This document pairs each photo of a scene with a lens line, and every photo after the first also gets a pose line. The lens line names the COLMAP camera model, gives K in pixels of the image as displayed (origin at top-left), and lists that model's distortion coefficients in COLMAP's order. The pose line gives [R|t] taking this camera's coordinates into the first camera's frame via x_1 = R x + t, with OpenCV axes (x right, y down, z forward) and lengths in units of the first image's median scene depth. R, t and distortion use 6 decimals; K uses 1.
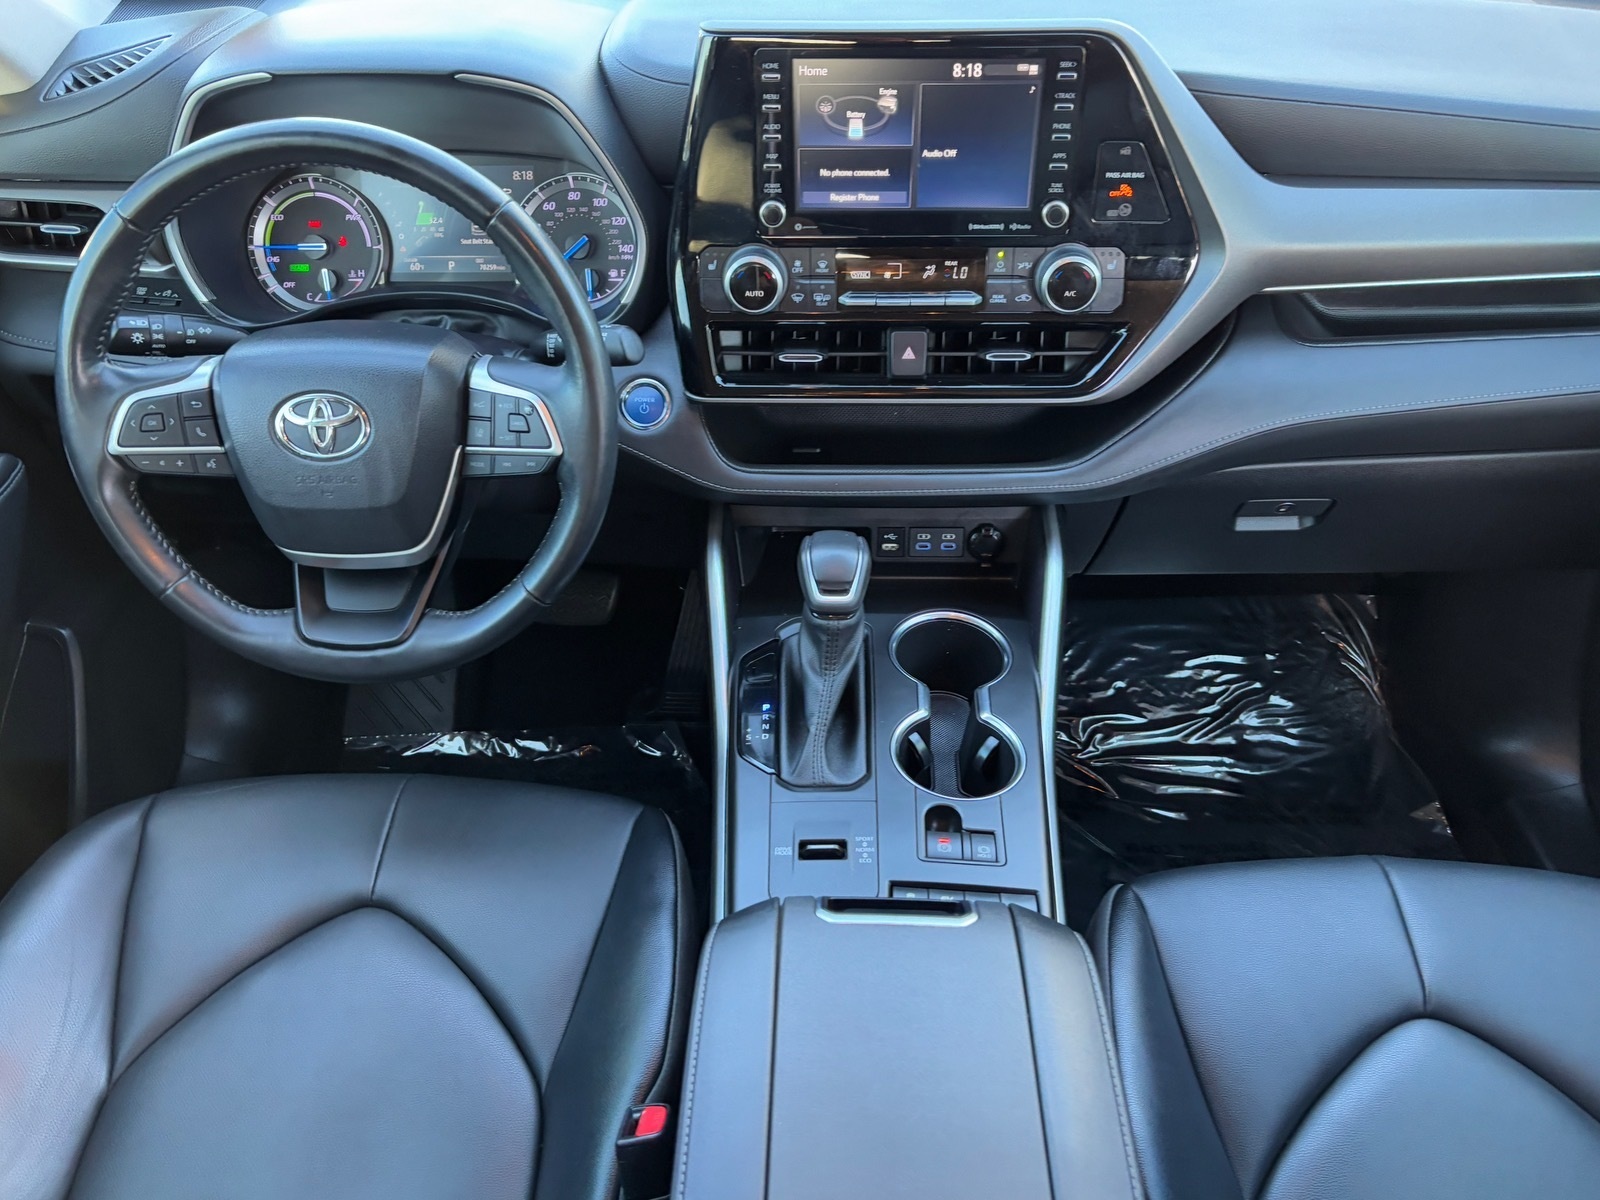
lens RADIAL K [[1299.0, 0, 785.8], [0, 1299.0, 611.7], [0, 0, 1]] dist [0.025075, -0.018972]
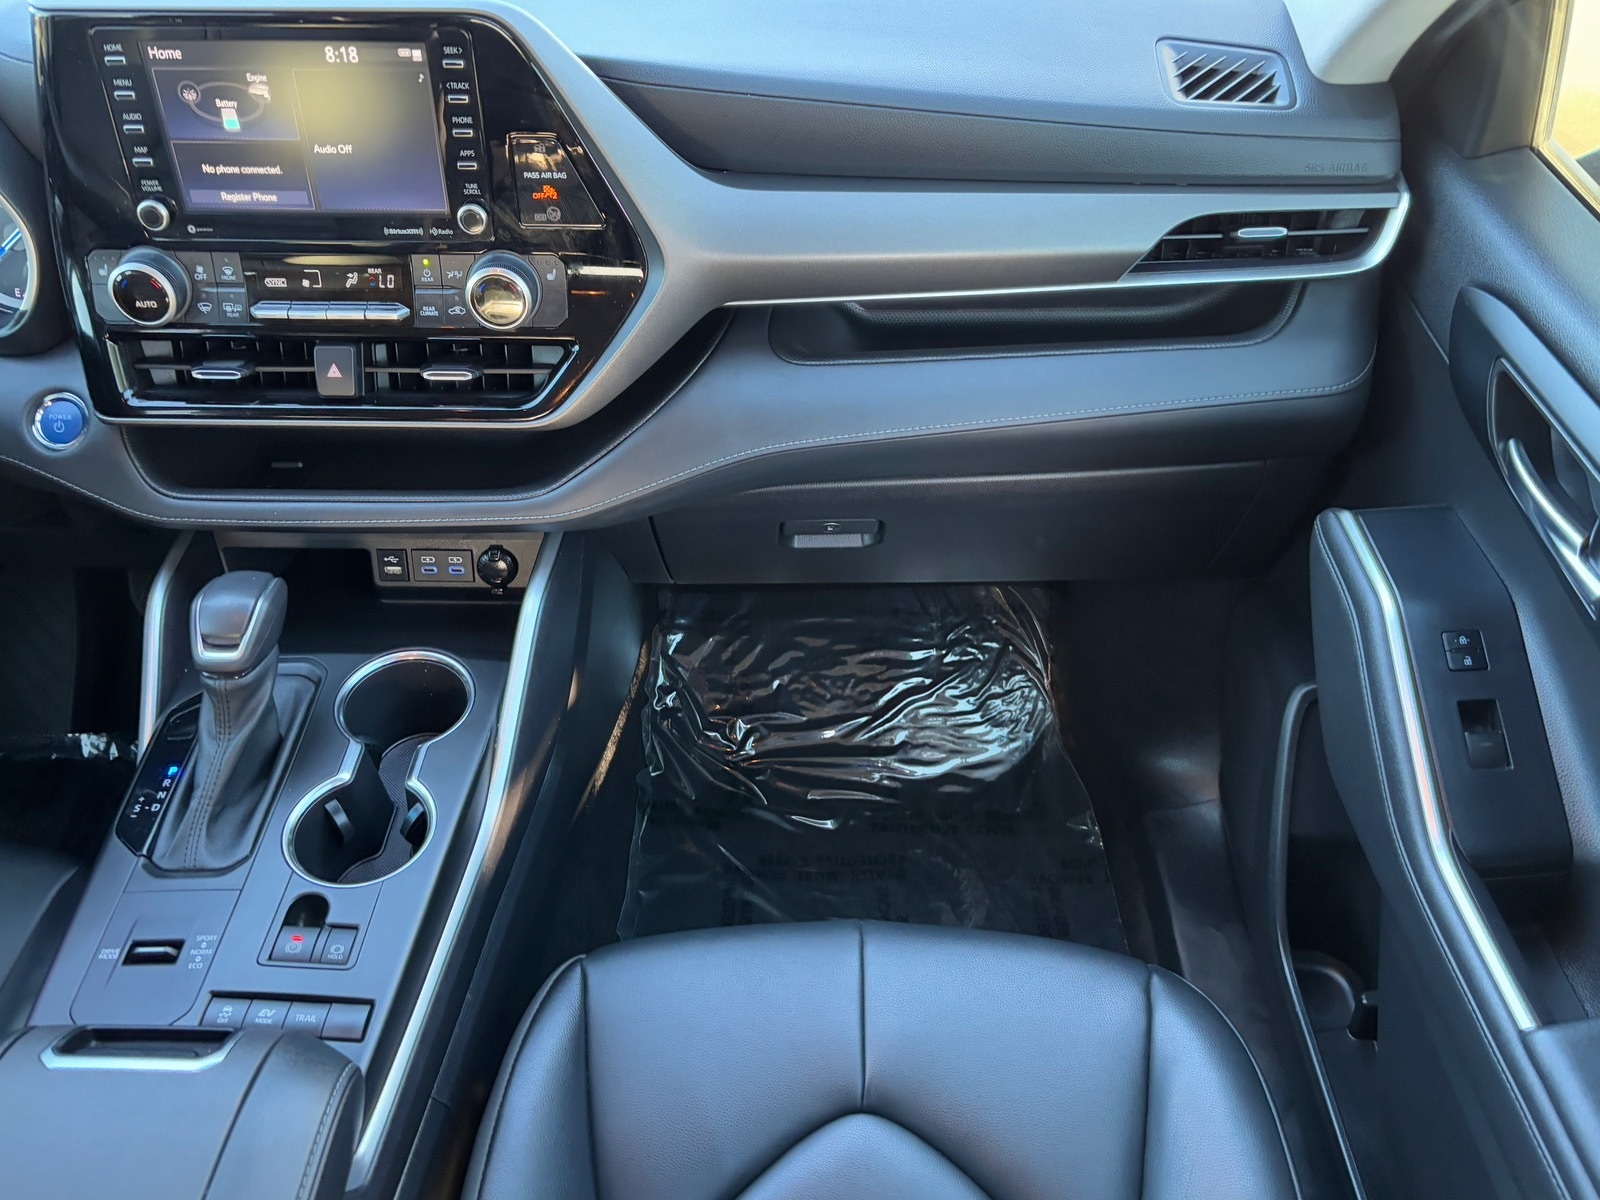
lens RADIAL K [[1299.0, 0, 780.6], [0, 1299.0, 598.0], [0, 0, 1]] dist [0.025075, -0.018972]
pose [[0.999906, -0.000320, 0.013682, 0.394134], [-0.000508, 0.998170, 0.060461, -0.100245], [-0.013677, -0.060462, 0.998077, 0.099294]]
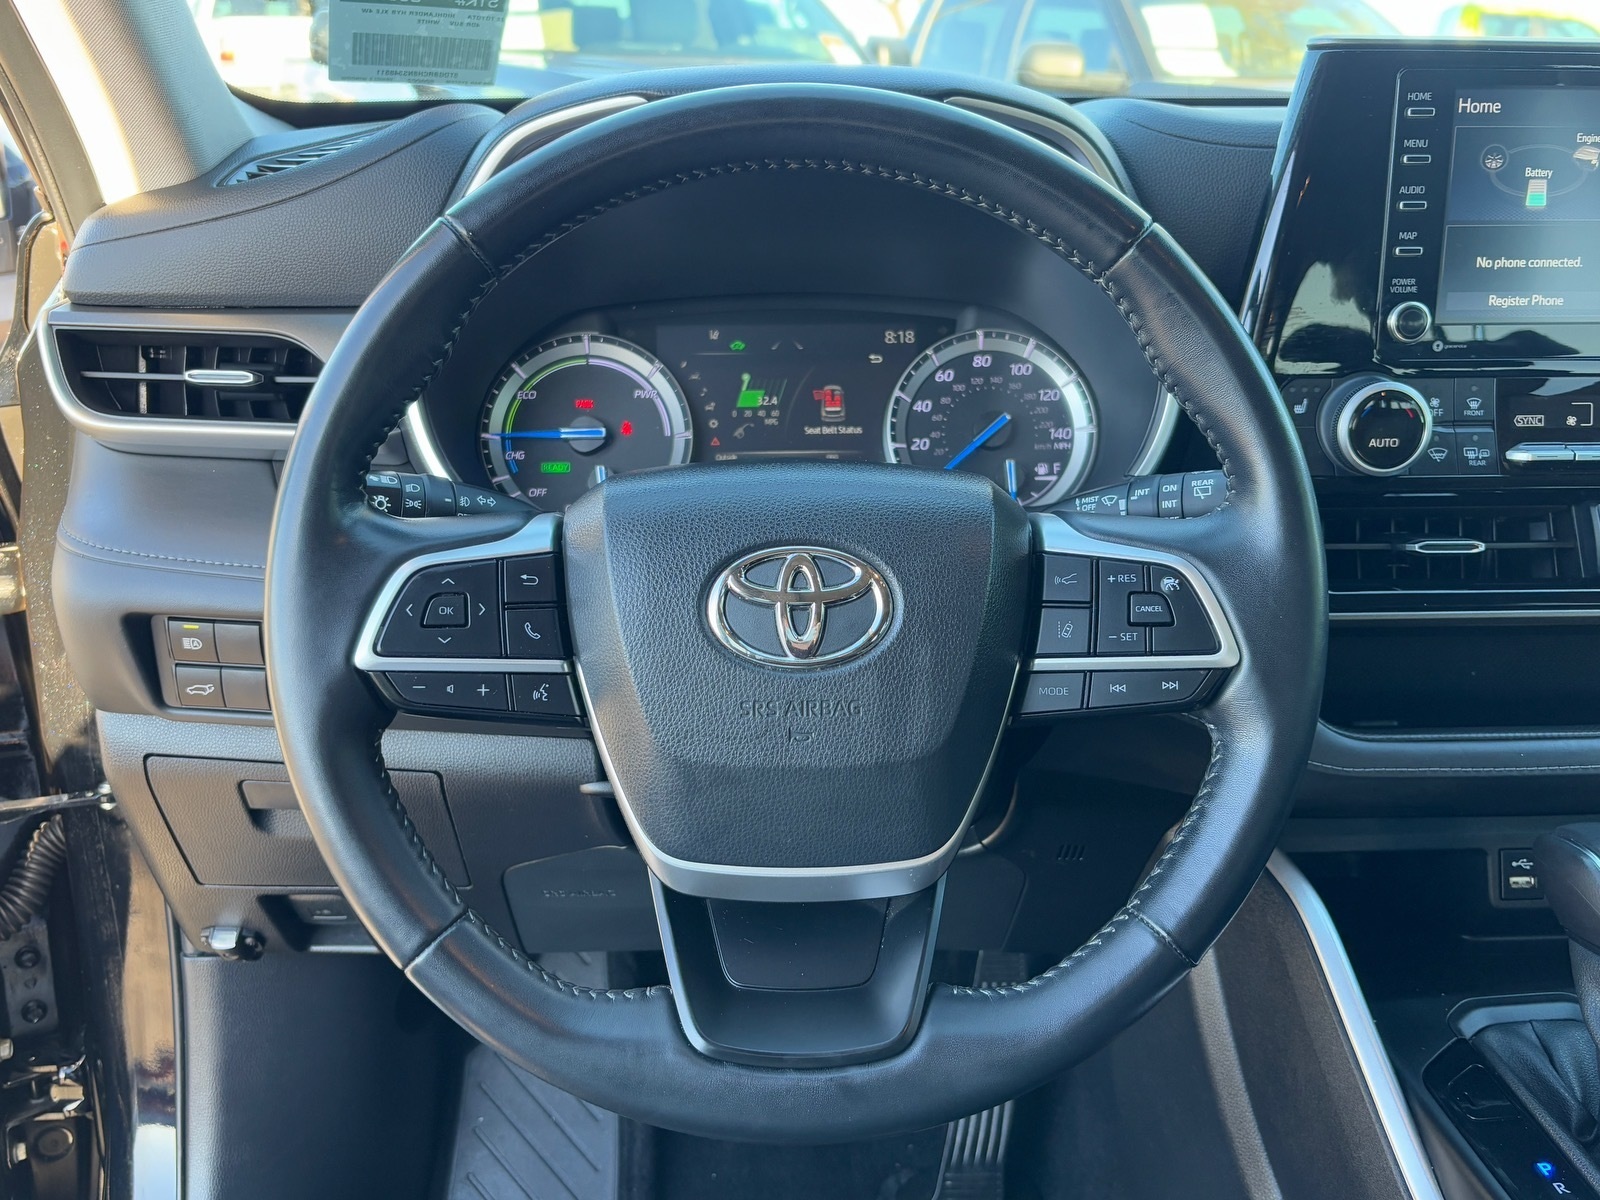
lens RADIAL K [[1377.3, 0, 802.7], [0, 1377.3, 600.6], [0, 0, 1]] dist [0.052209, -0.067371]
pose [[0.996742, -0.010608, 0.079961, -0.352464], [0.036770, 0.942076, -0.333378, 0.034535], [-0.071793, 0.335232, 0.939396, 0.428952]]
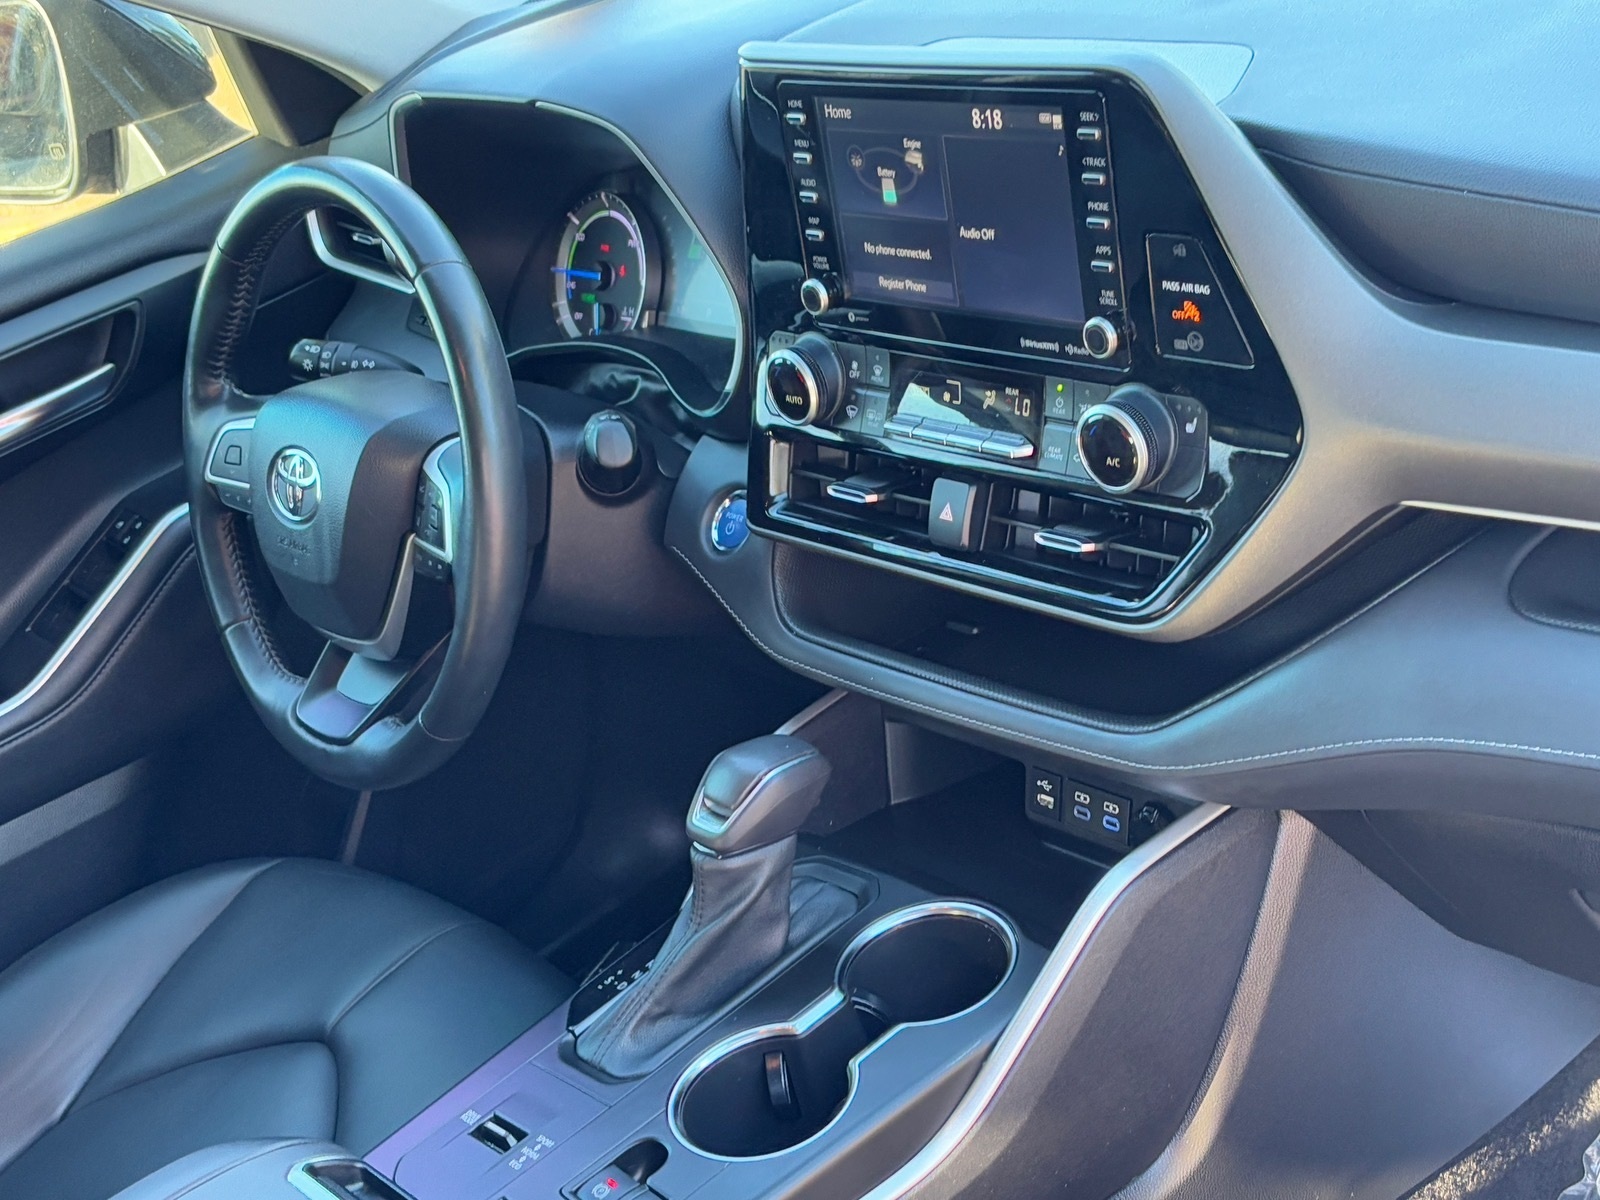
lens RADIAL K [[2251.1, 0, 784.3], [0, 2251.1, 626.9], [0, 0, 1]] dist [0.172732, 0.000000]
pose [[0.661902, 0.196494, -0.723378, 0.913318], [-0.243462, 0.969066, 0.040459, -0.171393], [0.708951, 0.149336, 0.689266, 0.144665]]
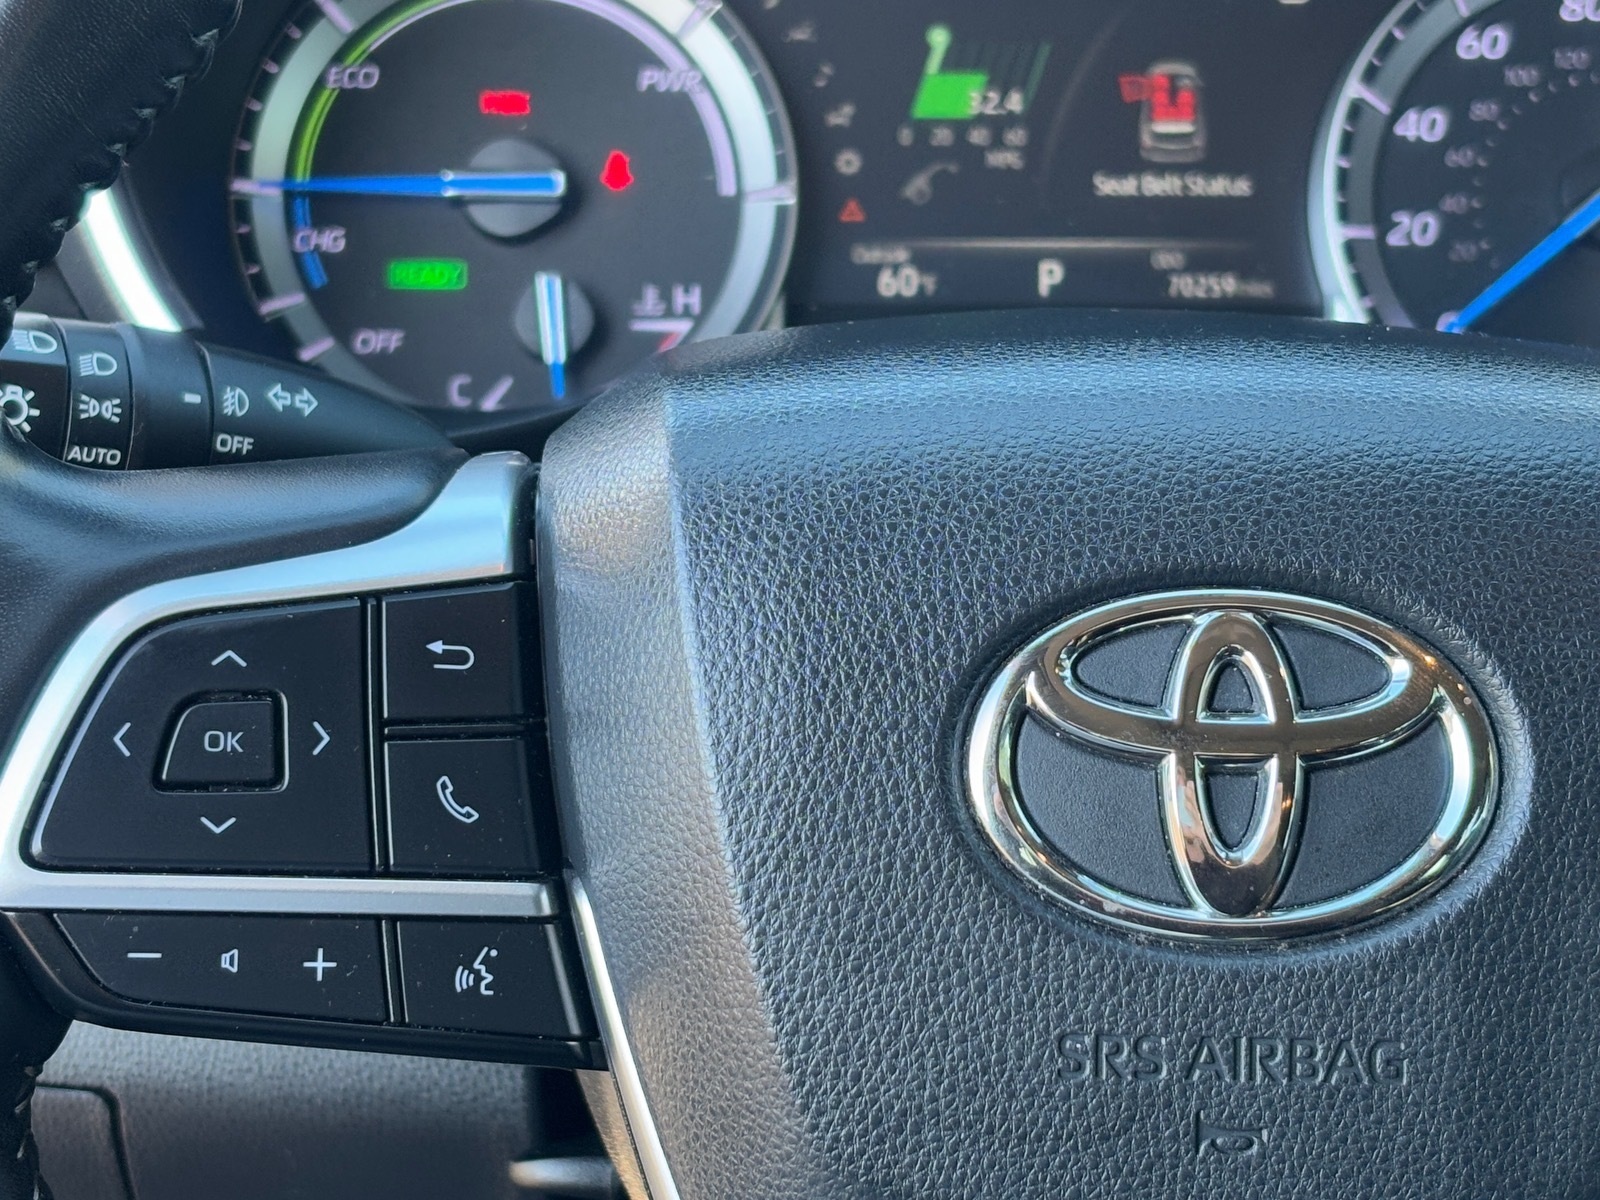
lens RADIAL K [[3405.8, 0, 764.6], [0, 3405.8, 618.0], [0, 0, 1]] dist [0.130860, 0.000000]
pose [[0.998568, 0.010727, 0.052407, -0.394750], [0.005651, 0.953053, -0.302752, -0.014892], [-0.053194, 0.302614, 0.951627, 0.480632]]
